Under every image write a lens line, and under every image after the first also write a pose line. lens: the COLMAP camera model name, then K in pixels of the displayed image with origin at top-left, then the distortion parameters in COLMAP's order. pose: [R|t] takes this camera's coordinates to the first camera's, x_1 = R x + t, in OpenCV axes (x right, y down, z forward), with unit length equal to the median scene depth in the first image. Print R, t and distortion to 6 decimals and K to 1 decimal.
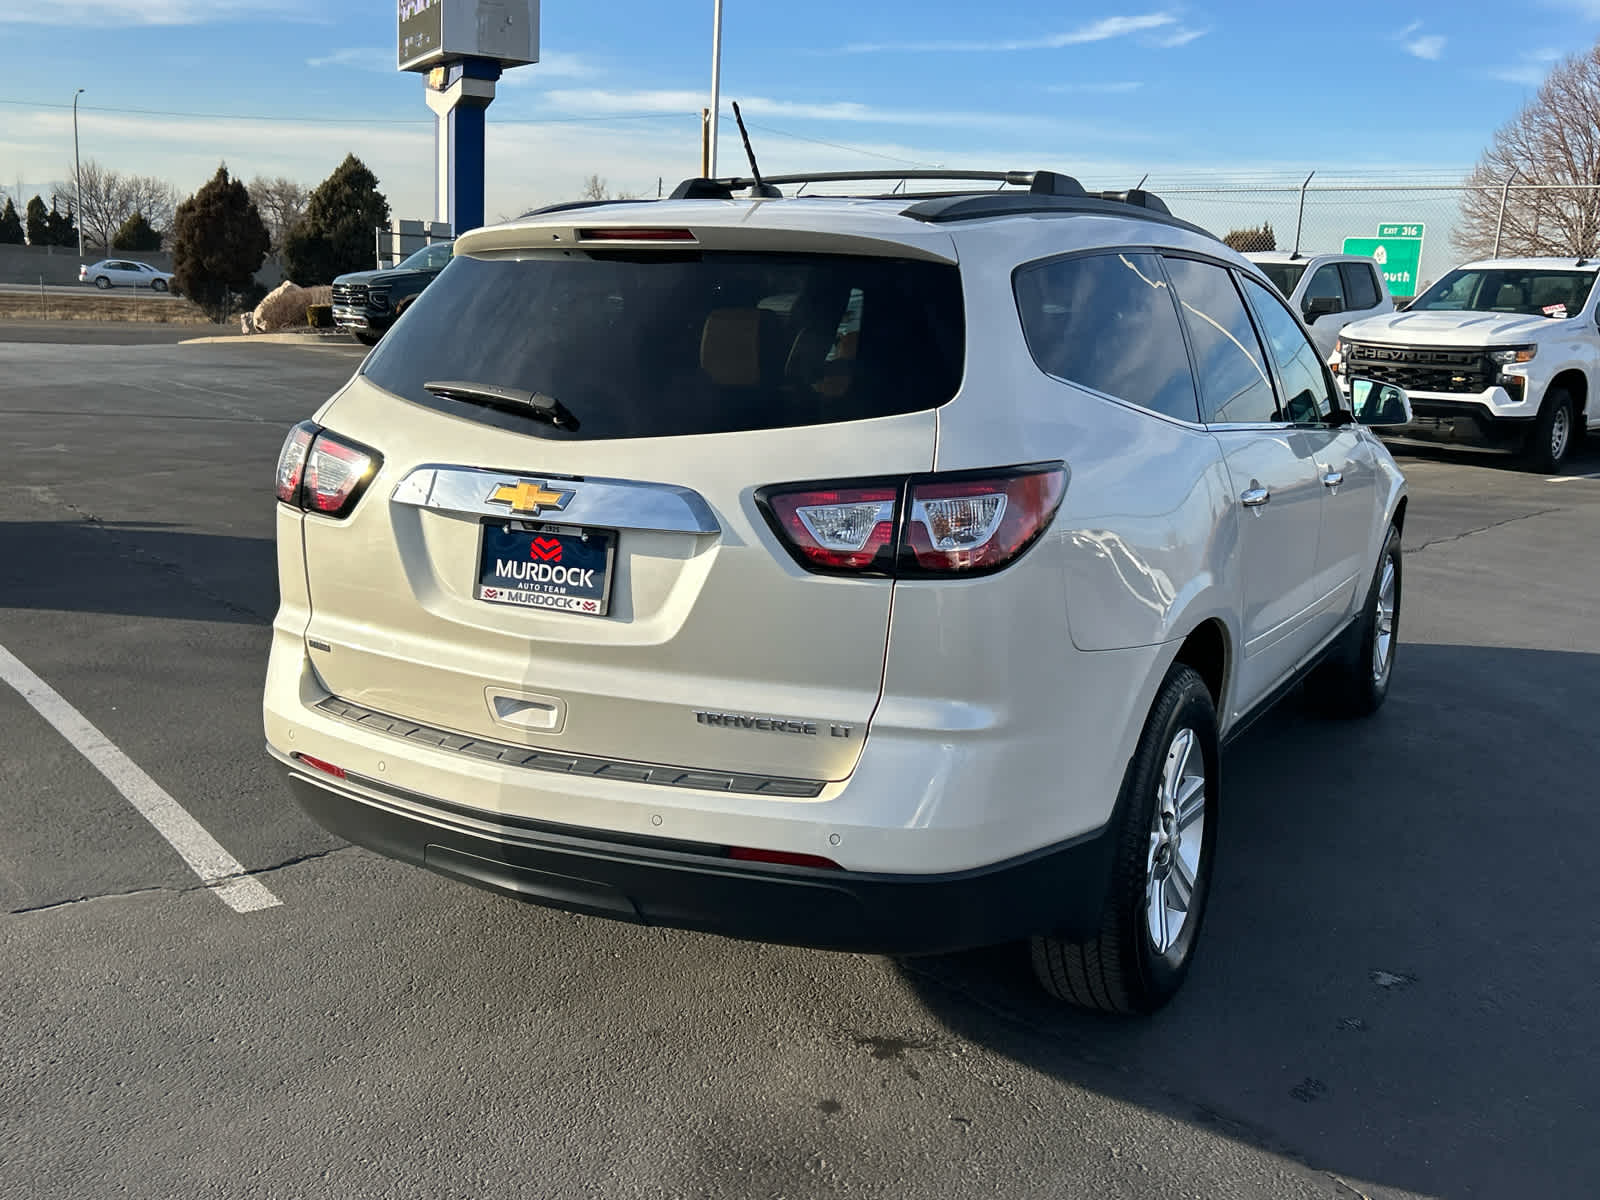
lens RADIAL K [[1604.7, 0, 803.0], [0, 1604.7, 575.2], [0, 0, 1]] dist [0.063348, -0.034204]
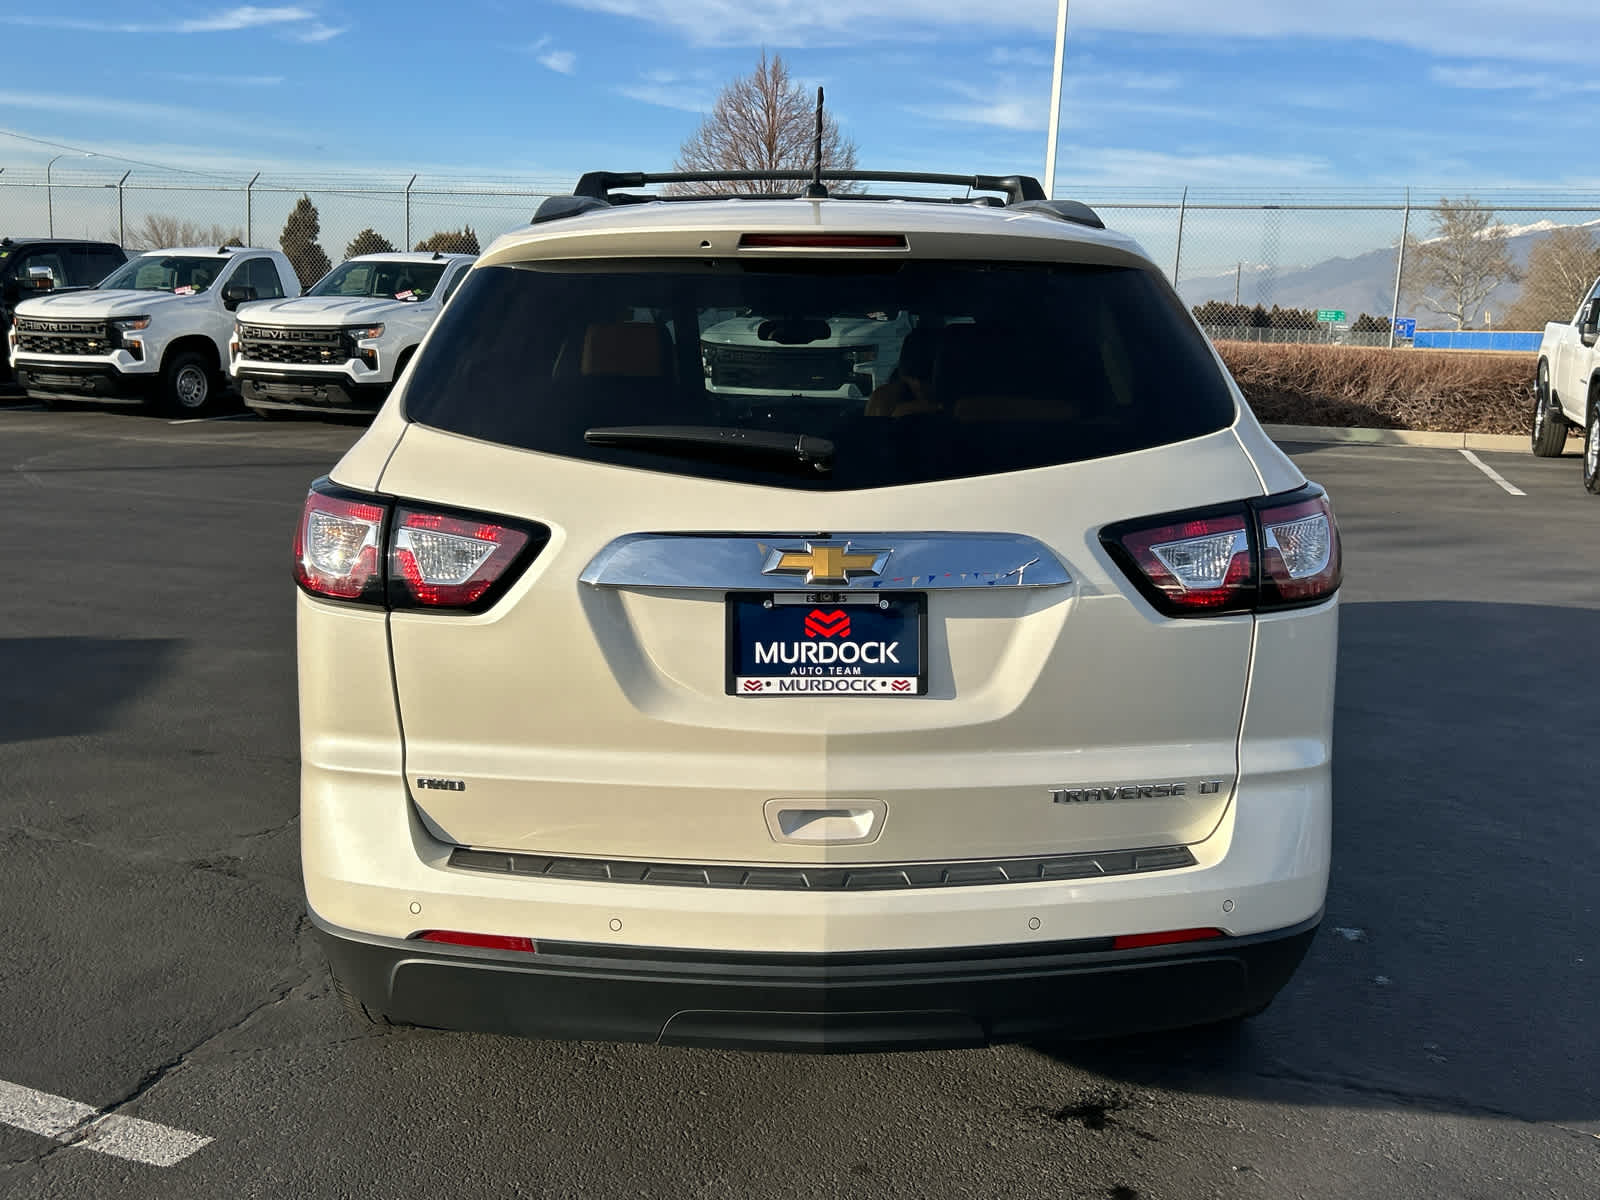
lens RADIAL K [[1604.7, 0, 803.0], [0, 1604.7, 575.2], [0, 0, 1]] dist [0.063348, -0.034204]
pose [[0.873954, -0.095972, 0.476438, -0.556924], [0.096324, 0.995067, 0.023752, -0.061160], [-0.476368, 0.025134, 0.878887, 0.281909]]
